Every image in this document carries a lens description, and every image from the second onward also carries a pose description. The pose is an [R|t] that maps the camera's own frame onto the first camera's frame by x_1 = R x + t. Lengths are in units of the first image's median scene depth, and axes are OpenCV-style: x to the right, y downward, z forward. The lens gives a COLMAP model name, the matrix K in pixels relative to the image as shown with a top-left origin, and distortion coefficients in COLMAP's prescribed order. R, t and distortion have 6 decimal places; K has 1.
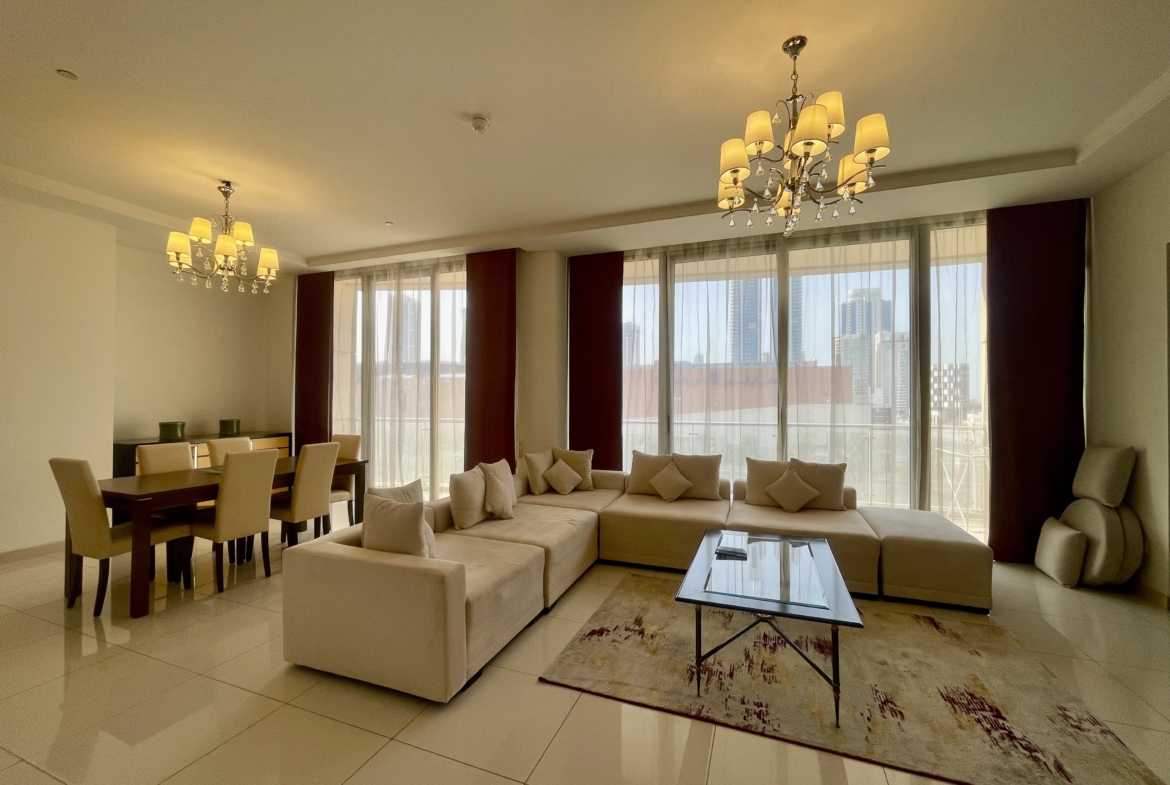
lens RADIAL K [[477.3, 0, 585.0], [0, 477.3, 392.5], [0, 0, 1]] dist [0.001452, 0.000412]
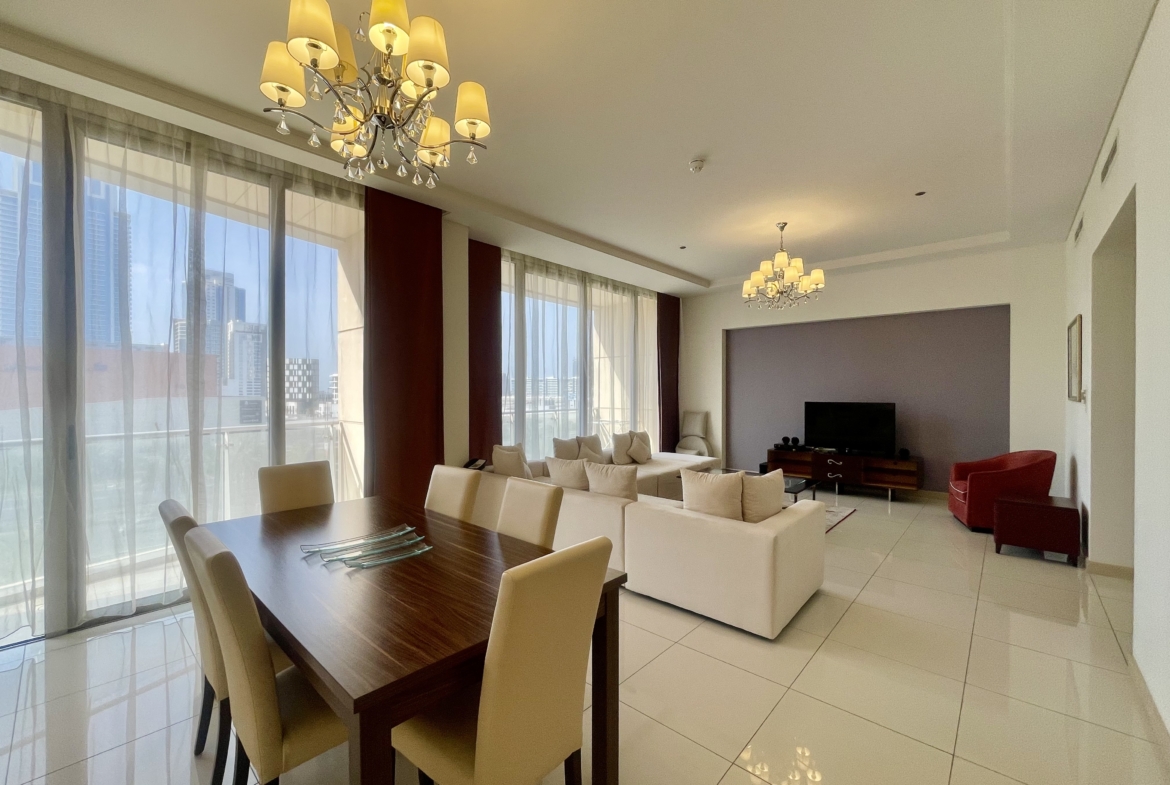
lens RADIAL K [[477.3, 0, 585.0], [0, 477.3, 392.5], [0, 0, 1]] dist [0.001452, 0.000412]
pose [[0.350606, -0.007069, 0.936496, -1.180938], [-0.009031, 0.999899, 0.010929, -0.000402], [-0.936479, -0.012289, 0.350507, 0.679550]]
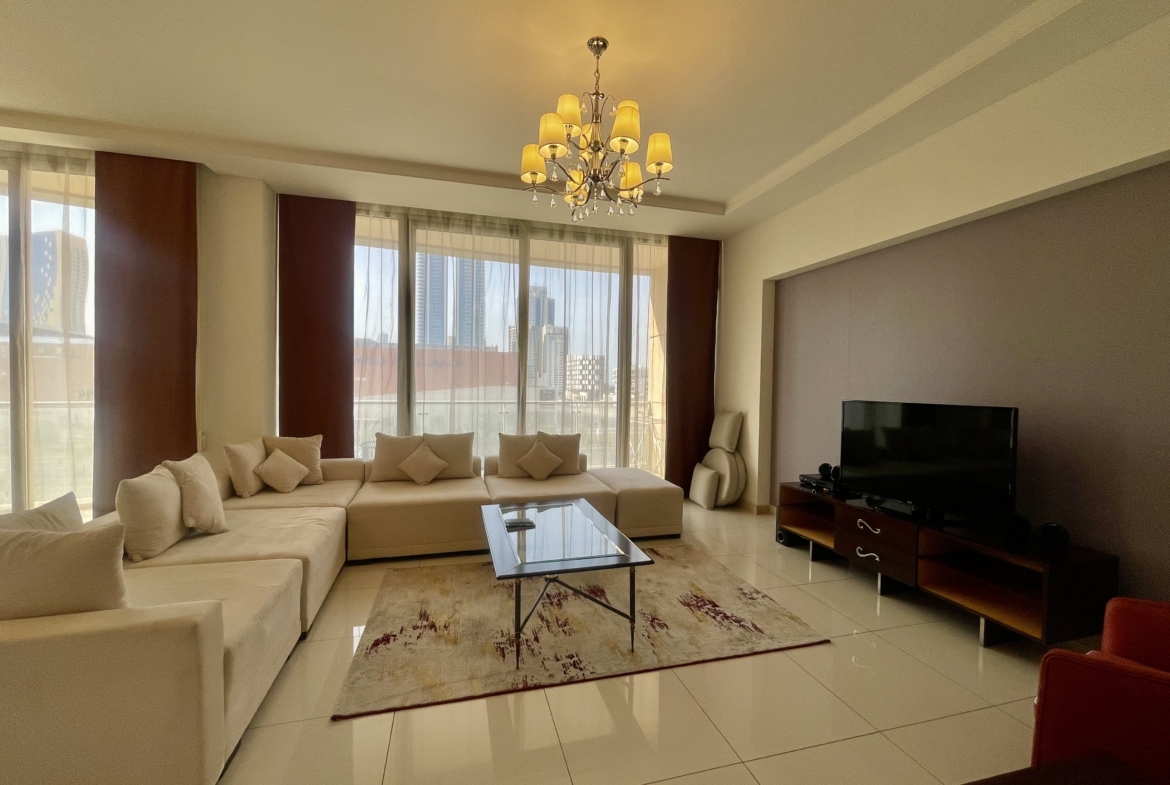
lens RADIAL K [[475.8, 0, 585.0], [0, 475.8, 392.5], [0, 0, 1]] dist [-0.000954, 0.000019]
pose [[0.801969, -0.002876, 0.597359, -0.143966], [-0.019741, 0.999315, 0.031315, 0.014351], [-0.597040, -0.036906, 0.801362, 0.082620]]
